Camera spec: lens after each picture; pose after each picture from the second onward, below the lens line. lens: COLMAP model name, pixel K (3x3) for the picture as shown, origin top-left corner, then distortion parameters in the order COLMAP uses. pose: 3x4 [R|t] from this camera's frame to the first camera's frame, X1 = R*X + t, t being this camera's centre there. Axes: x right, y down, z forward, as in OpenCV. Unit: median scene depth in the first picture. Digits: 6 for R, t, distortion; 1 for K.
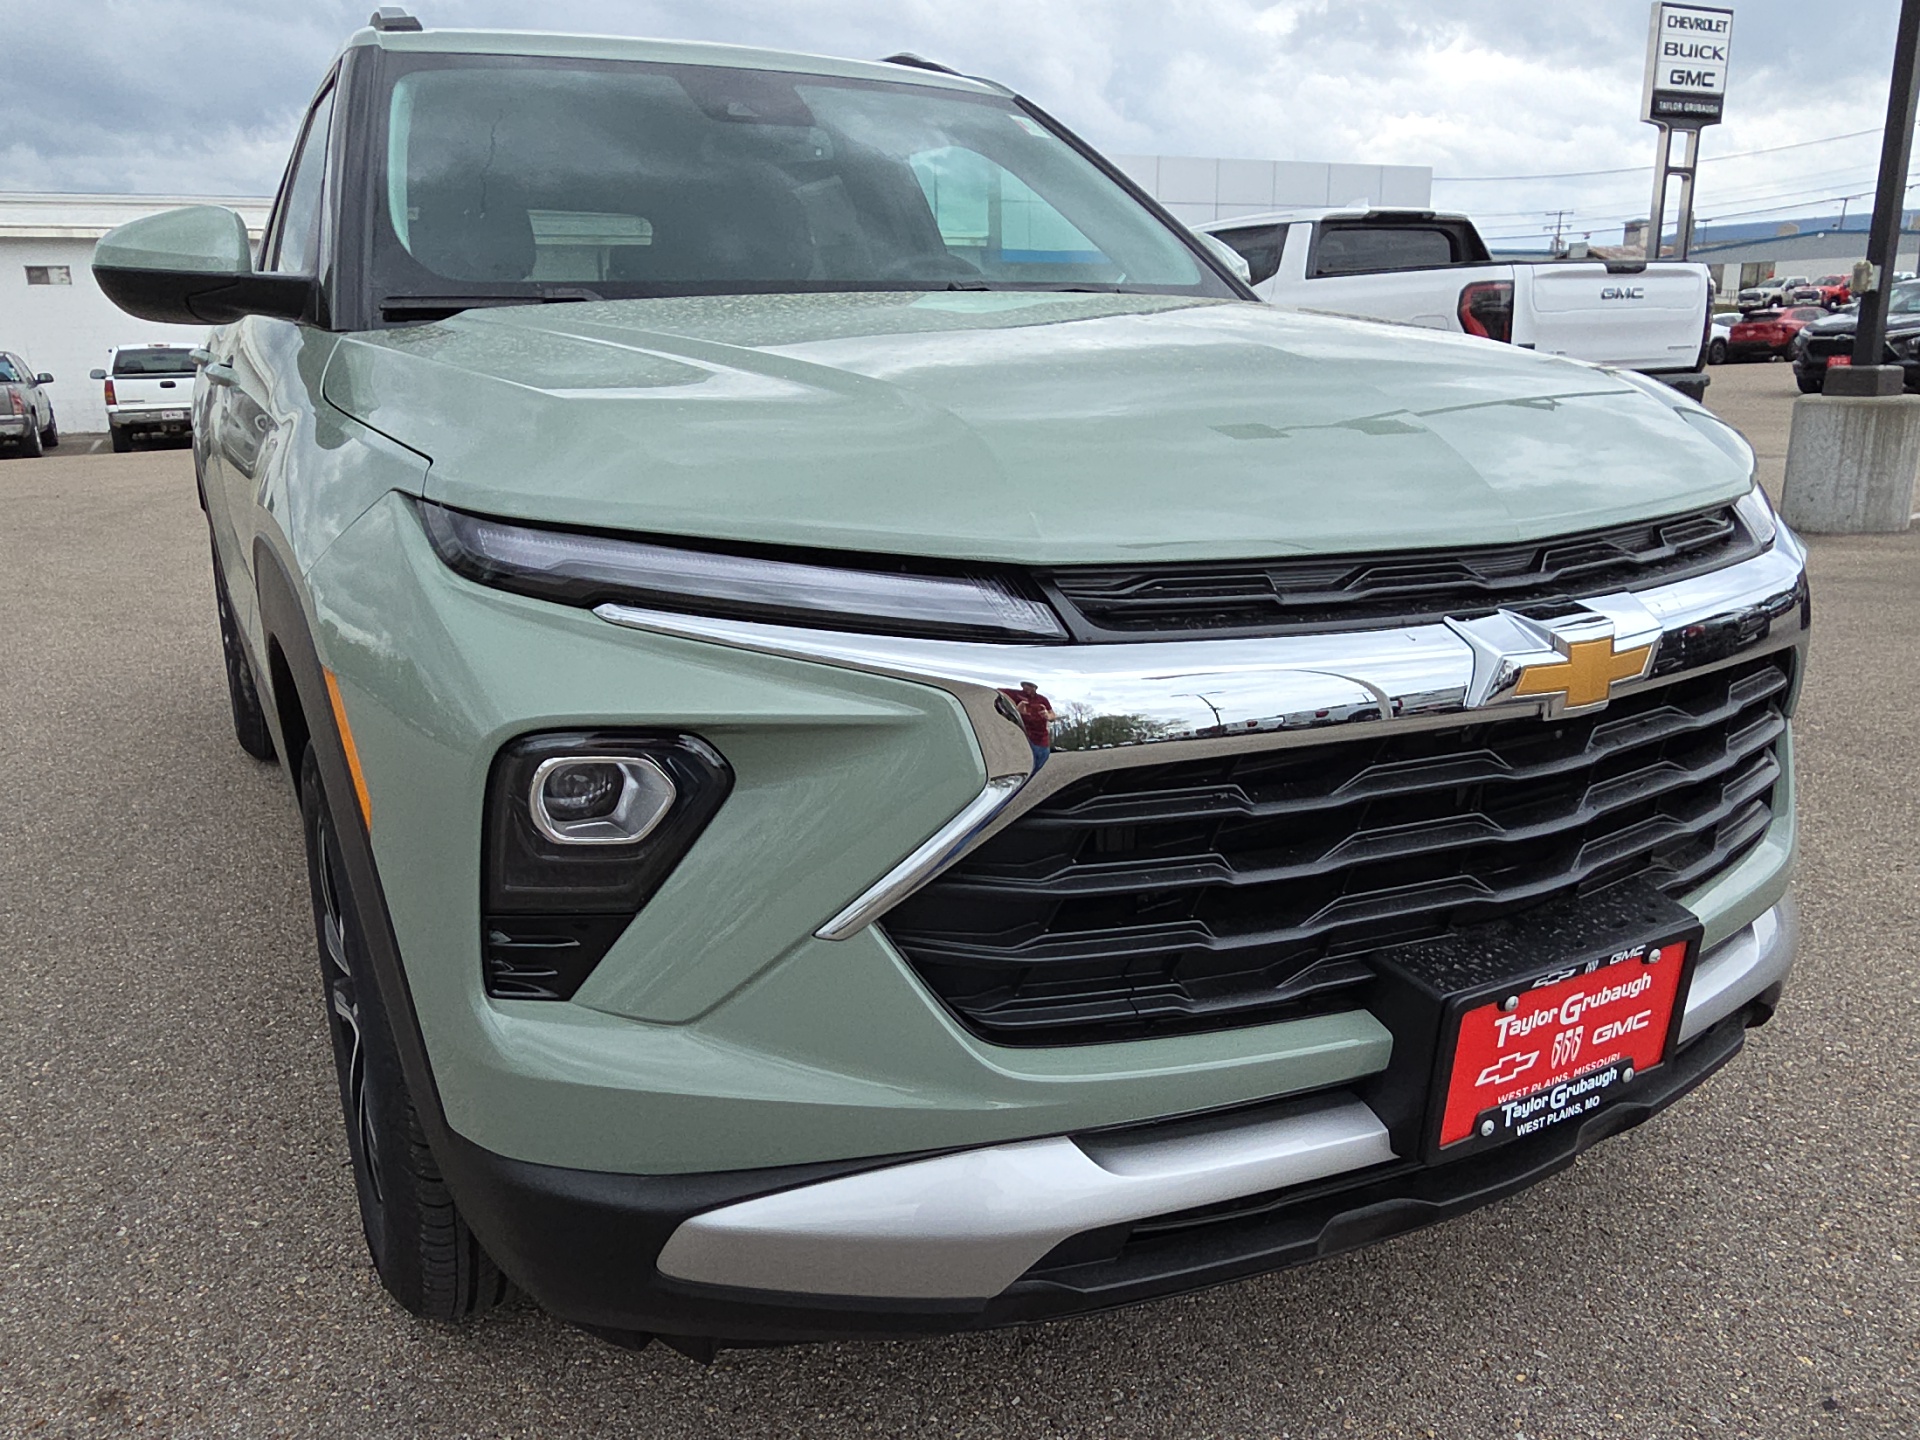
lens RADIAL K [[1426.5, 0, 960.0], [0, 1426.5, 720.0], [0, 0, 1]] dist [0.007588, -0.007334]
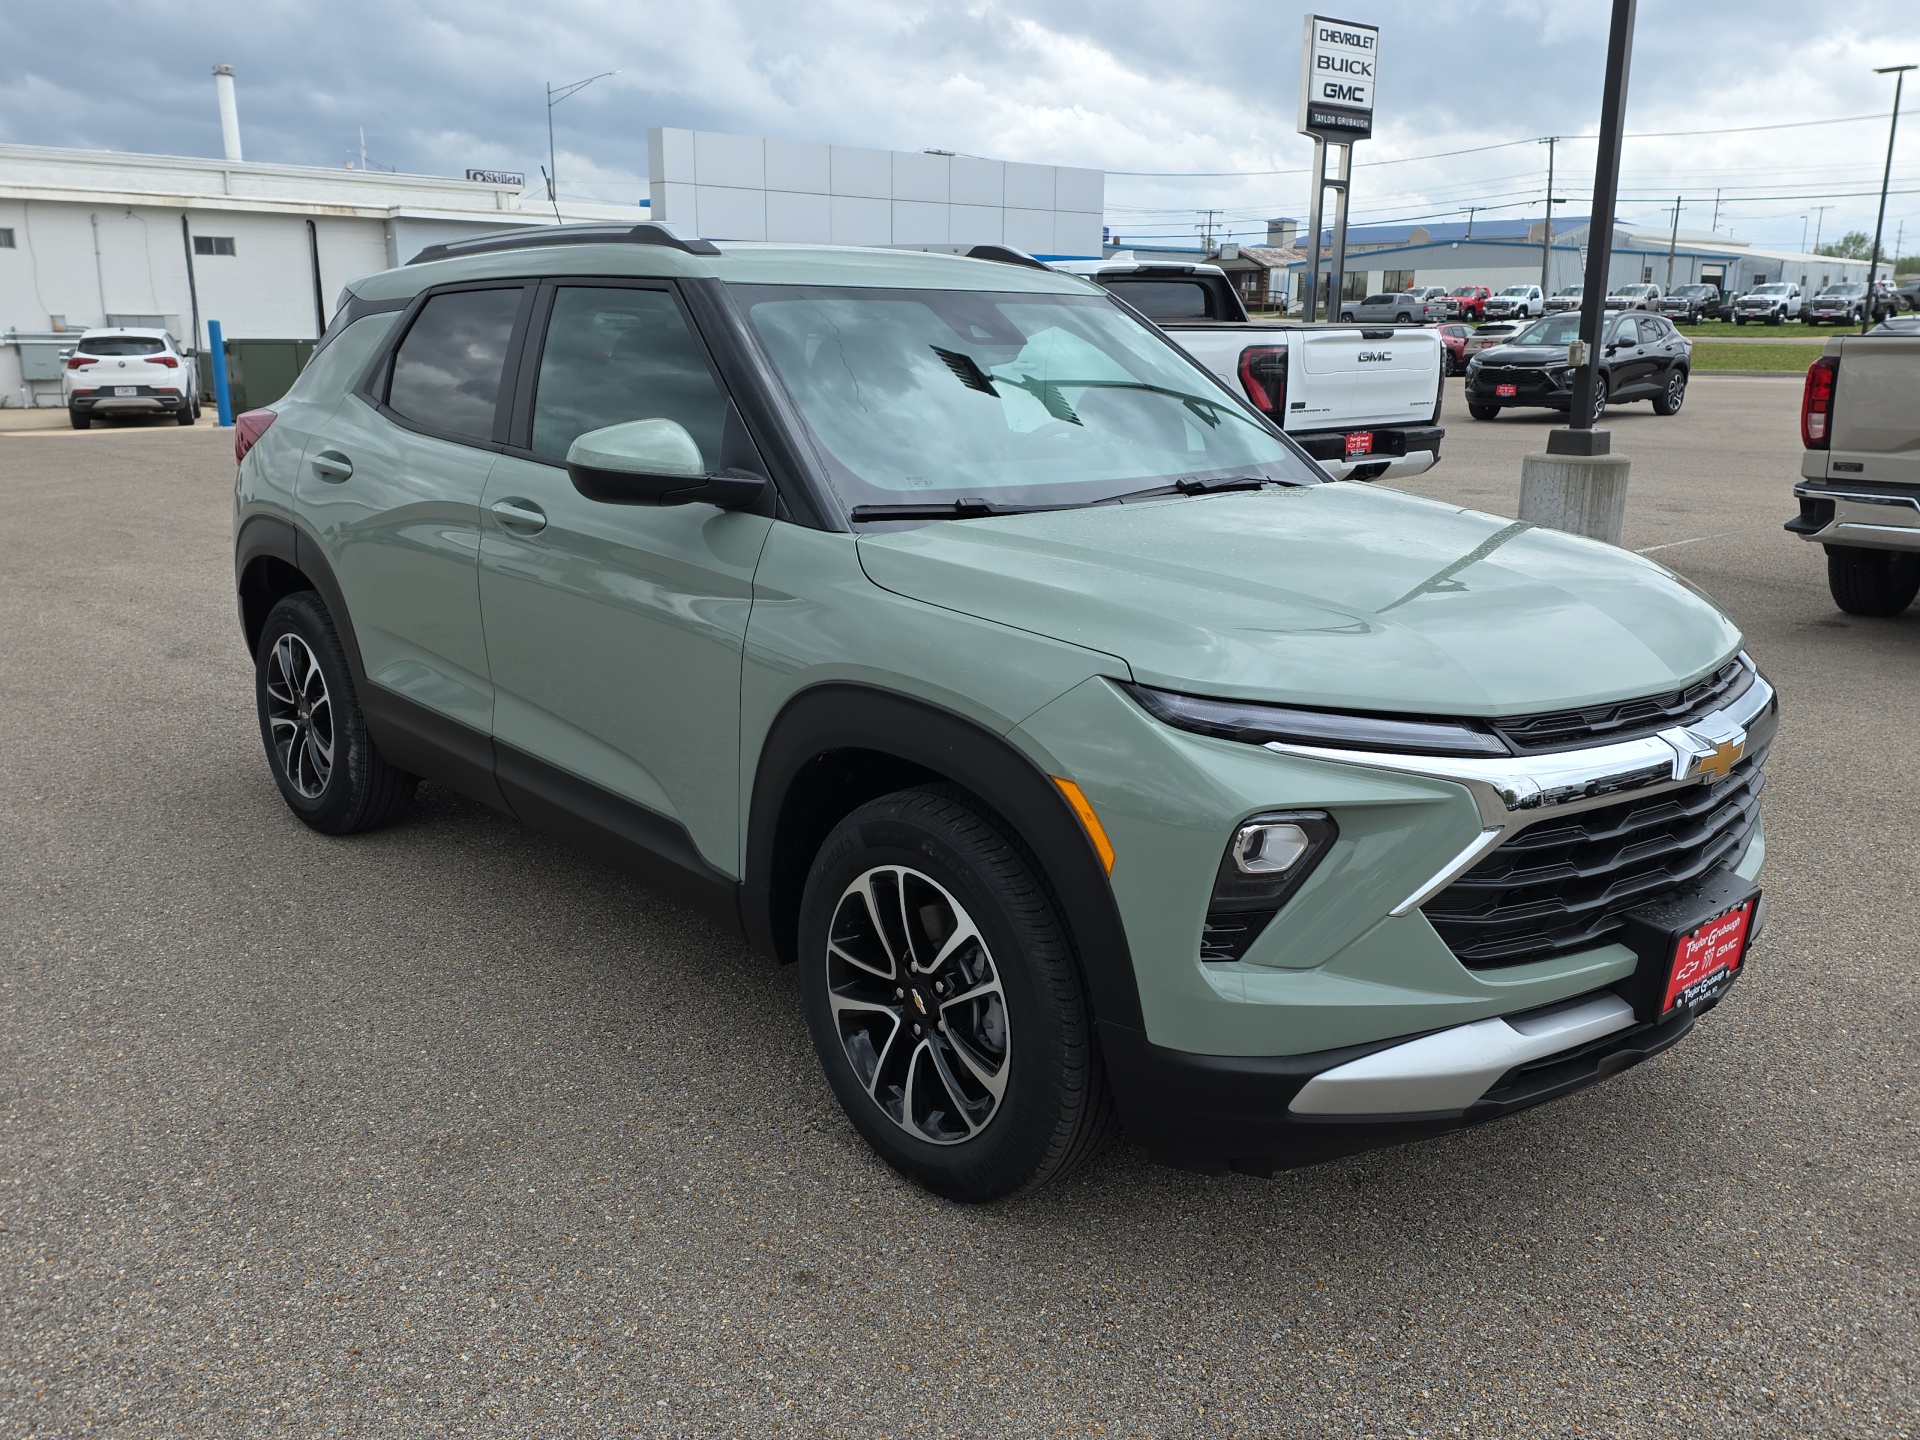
lens RADIAL K [[1607.9, 0, 954.8], [0, 1607.9, 686.9], [0, 0, 1]] dist [0.092289, -0.104139]
pose [[0.970390, -0.025228, 0.240221, -1.041920], [0.033777, 0.998932, -0.031535, -0.091279], [-0.239169, 0.038715, 0.970206, -0.853227]]
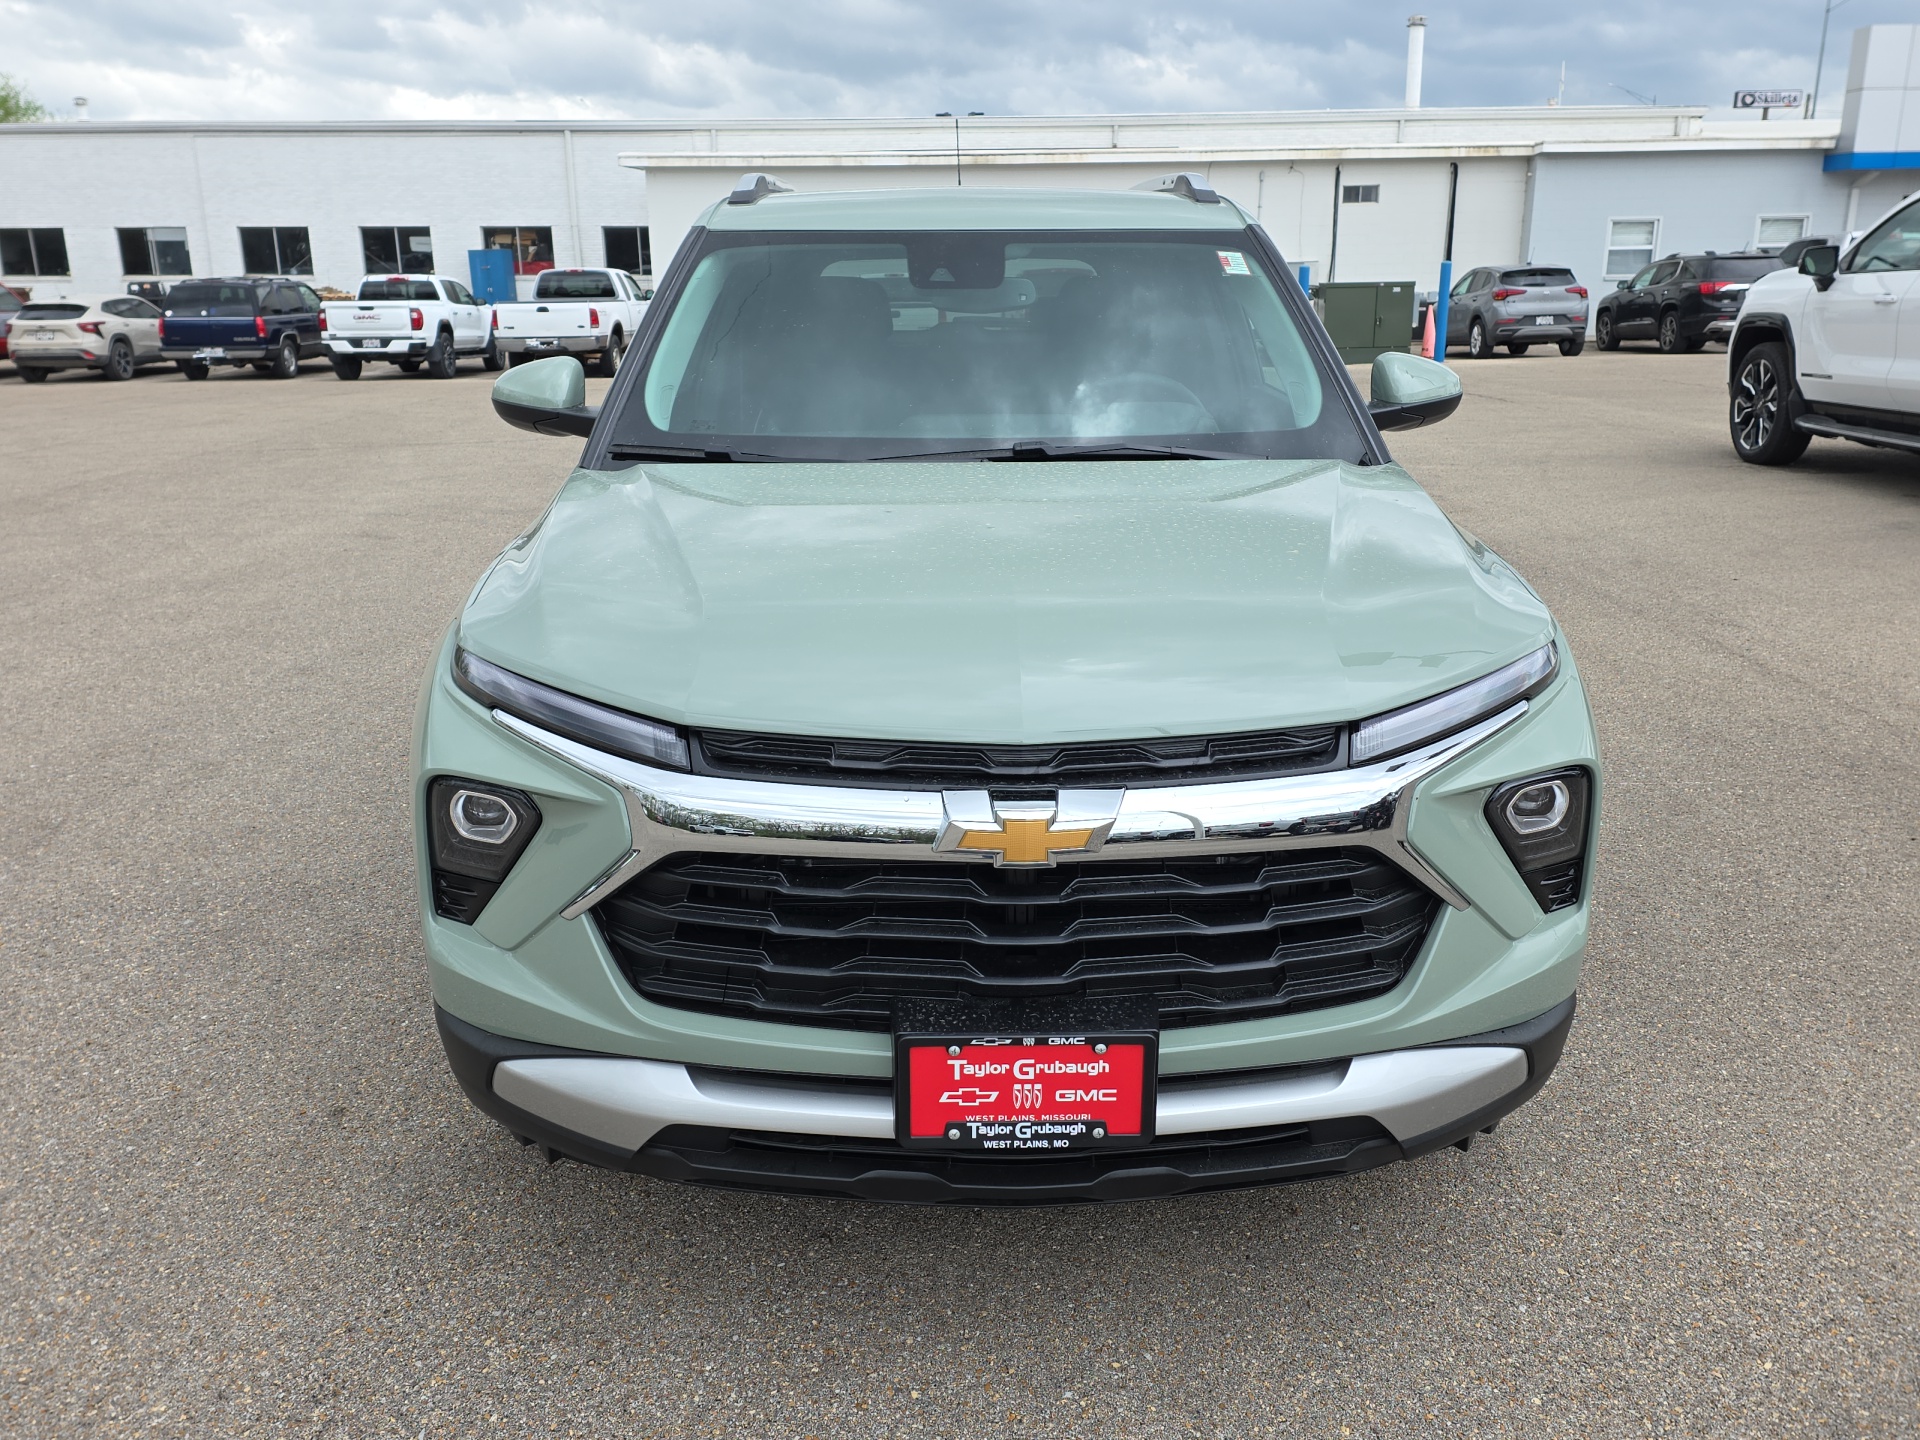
lens RADIAL K [[1607.9, 0, 954.8], [0, 1607.9, 686.9], [0, 0, 1]] dist [0.092289, -0.104139]
pose [[0.885803, 0.131746, -0.444968, 1.040695], [-0.128257, 0.991009, 0.038094, -0.232775], [0.445986, 0.023327, 0.894736, -0.498530]]
